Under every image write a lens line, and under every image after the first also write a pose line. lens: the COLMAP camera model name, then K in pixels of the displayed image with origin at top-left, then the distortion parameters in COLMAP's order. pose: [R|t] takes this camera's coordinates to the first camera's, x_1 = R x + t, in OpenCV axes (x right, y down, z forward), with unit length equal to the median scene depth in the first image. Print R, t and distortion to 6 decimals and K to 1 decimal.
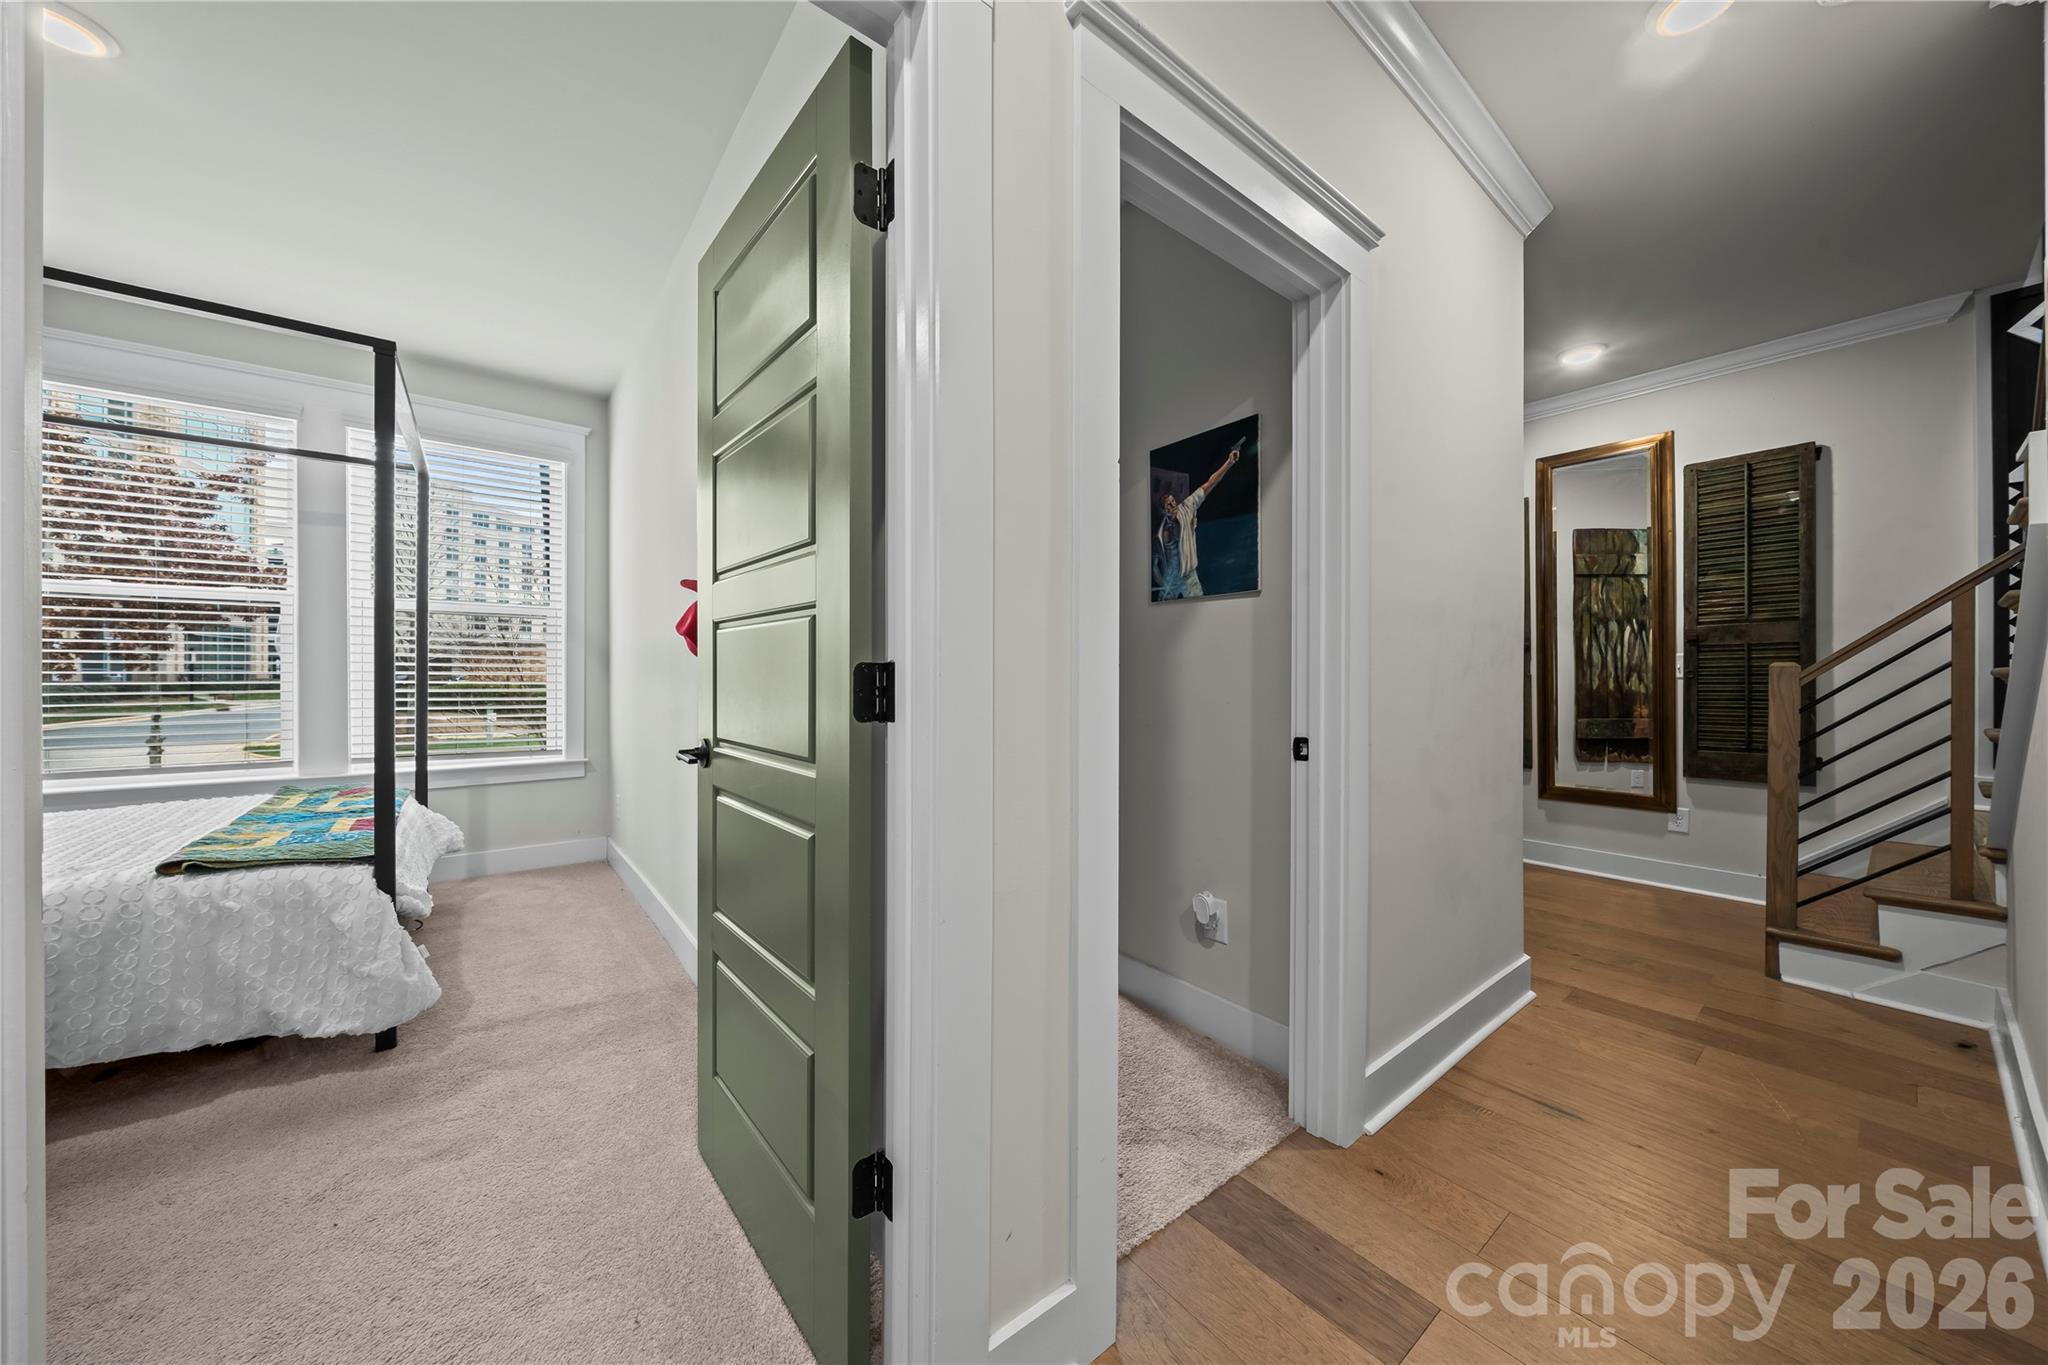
lens RADIAL K [[707.9, 0, 1014.1], [0, 707.9, 676.4], [0, 0, 1]] dist [-0.002322, -0.000067]
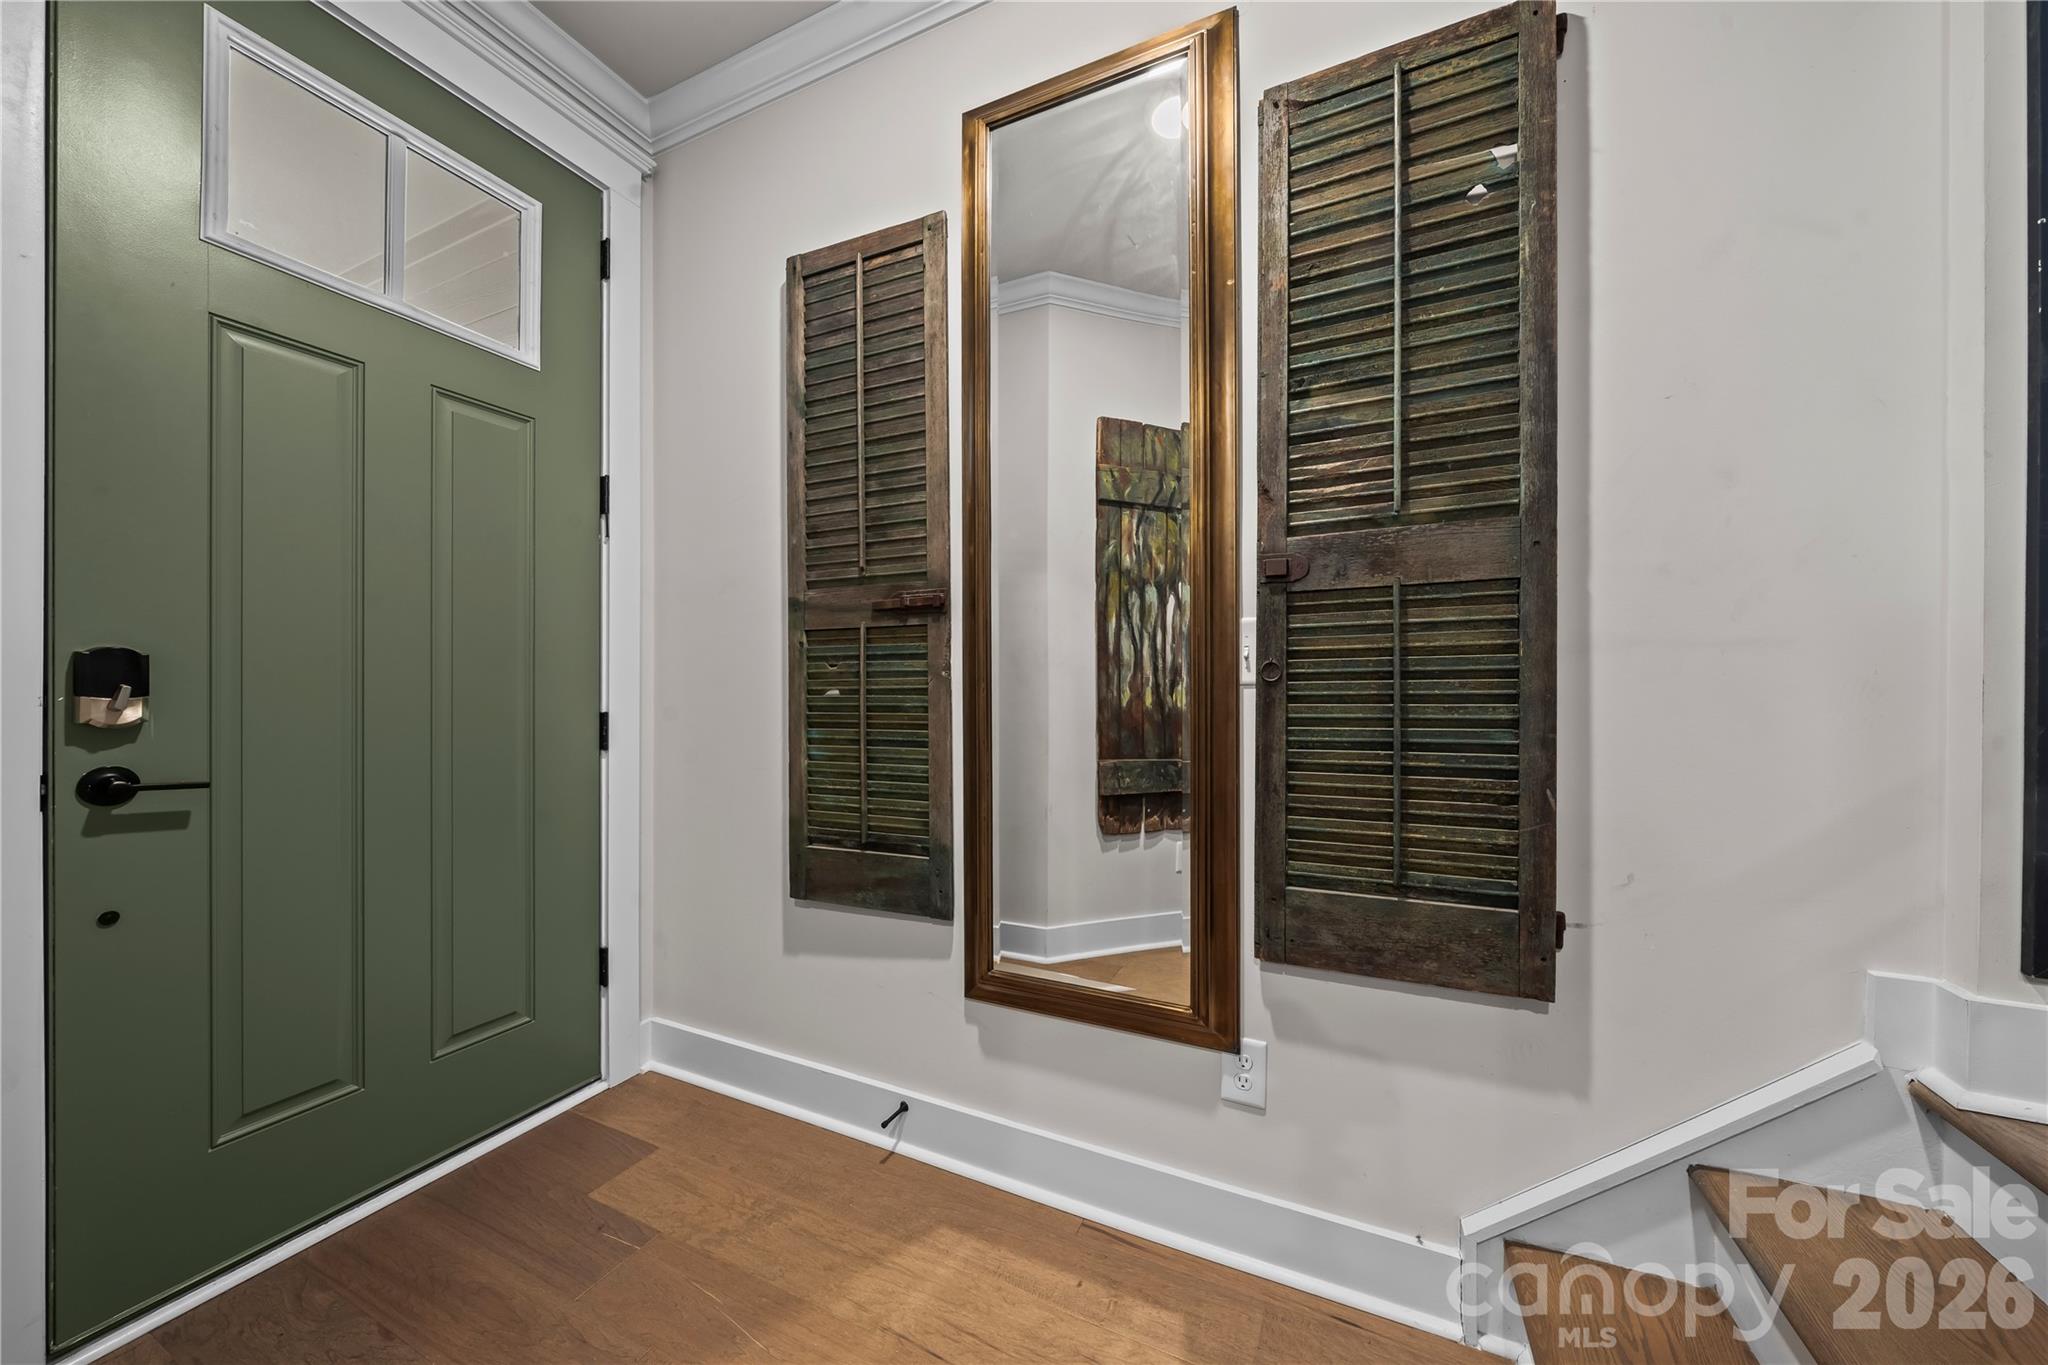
lens RADIAL K [[707.9, 0, 1022.5], [0, 707.9, 687.7], [0, 0, 1]] dist [-0.002322, -0.000067]
pose [[0.893933, 0.004927, 0.448173, 0.673941], [-0.005368, 0.999986, -0.000286, 0.004932], [-0.448168, -0.002151, 0.893947, 0.725184]]
